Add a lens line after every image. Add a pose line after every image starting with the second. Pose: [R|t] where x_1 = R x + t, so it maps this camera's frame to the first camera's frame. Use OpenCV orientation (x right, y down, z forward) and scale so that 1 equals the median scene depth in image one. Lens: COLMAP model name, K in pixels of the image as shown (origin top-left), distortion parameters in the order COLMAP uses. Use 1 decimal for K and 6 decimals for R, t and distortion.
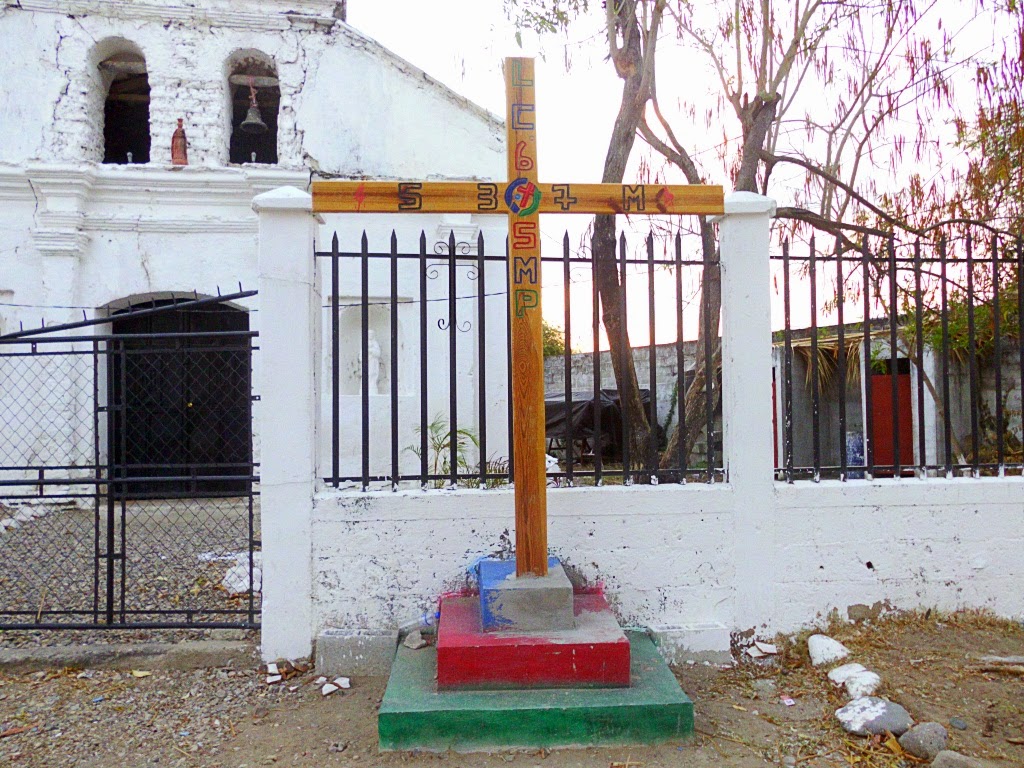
lens RADIAL K [[799.5, 0, 513.7], [0, 799.5, 382.3], [0, 0, 1]] dist [-0.000085, 0.013773]
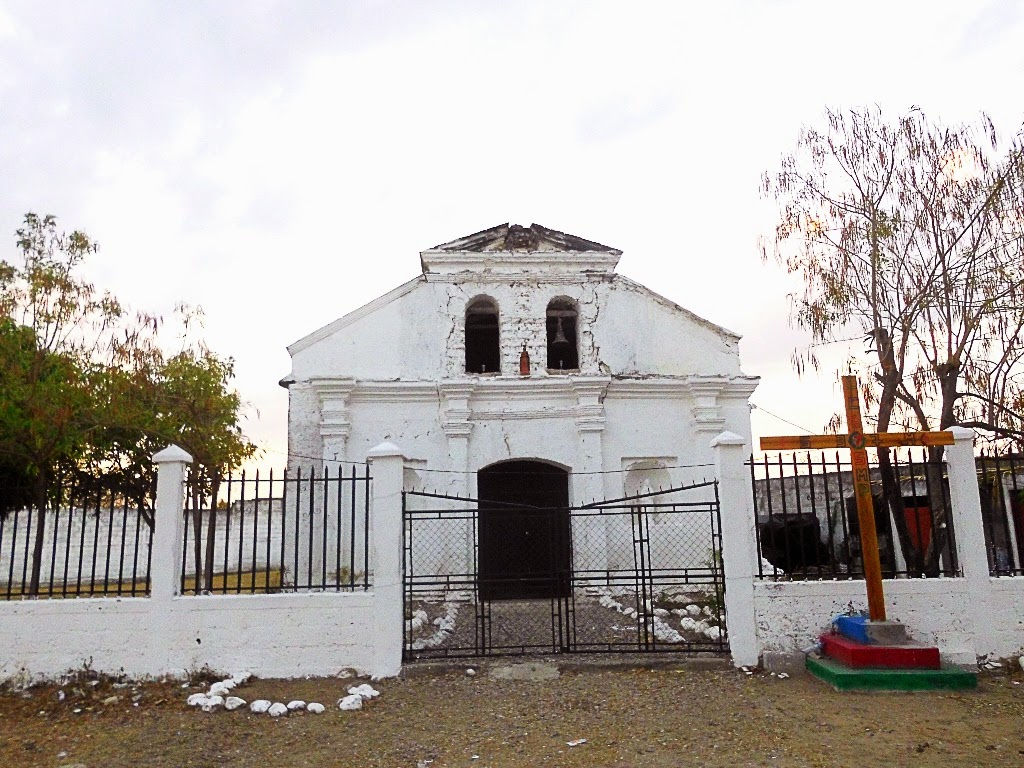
lens RADIAL K [[799.5, 0, 511.8], [0, 799.5, 379.4], [0, 0, 1]] dist [-0.000085, 0.013773]
pose [[0.993536, -0.031293, -0.109120, -0.280643], [0.015073, 0.989108, -0.146416, -0.038488], [0.112513, 0.143825, 0.983186, -0.521278]]
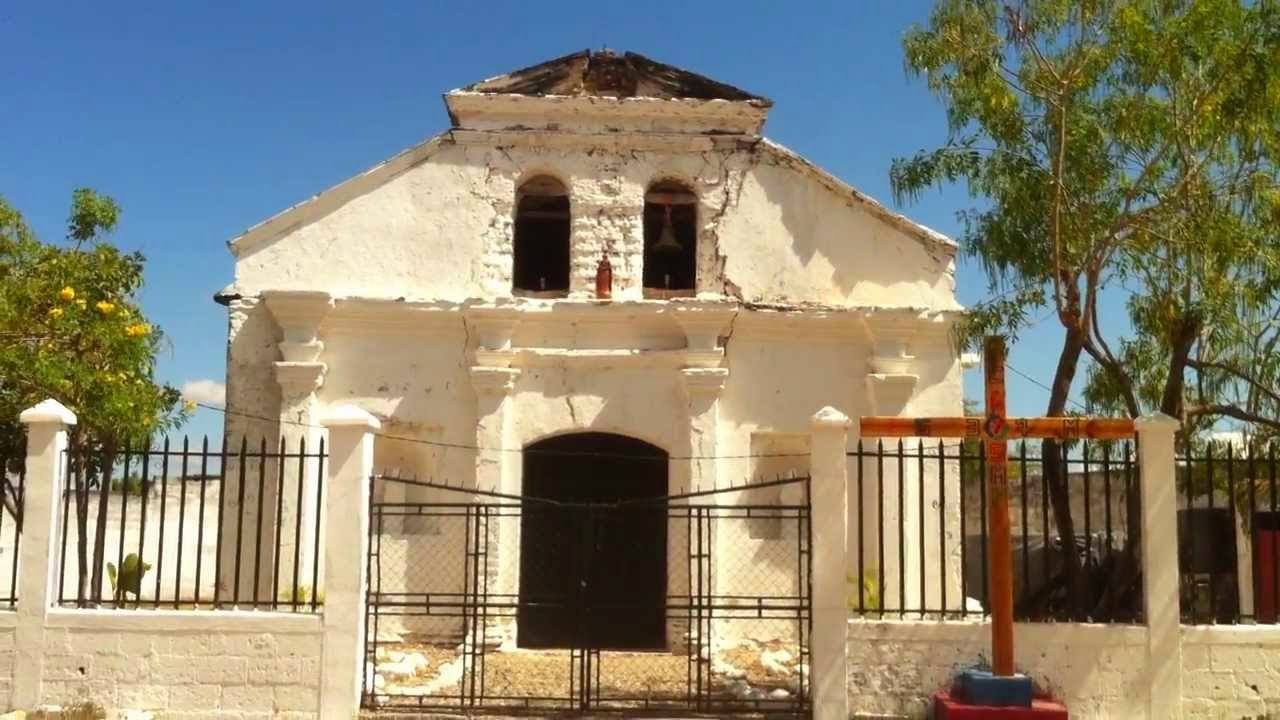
lens RADIAL K [[1550.6, 0, 640.7], [0, 1550.6, 365.7], [0, 0, 1]] dist [0.044578, 0.000000]
pose [[0.988120, 0.008067, -0.153472, -0.085481], [-0.020782, 0.996463, -0.081428, -0.037941], [0.152272, 0.083650, 0.984792, -0.854484]]
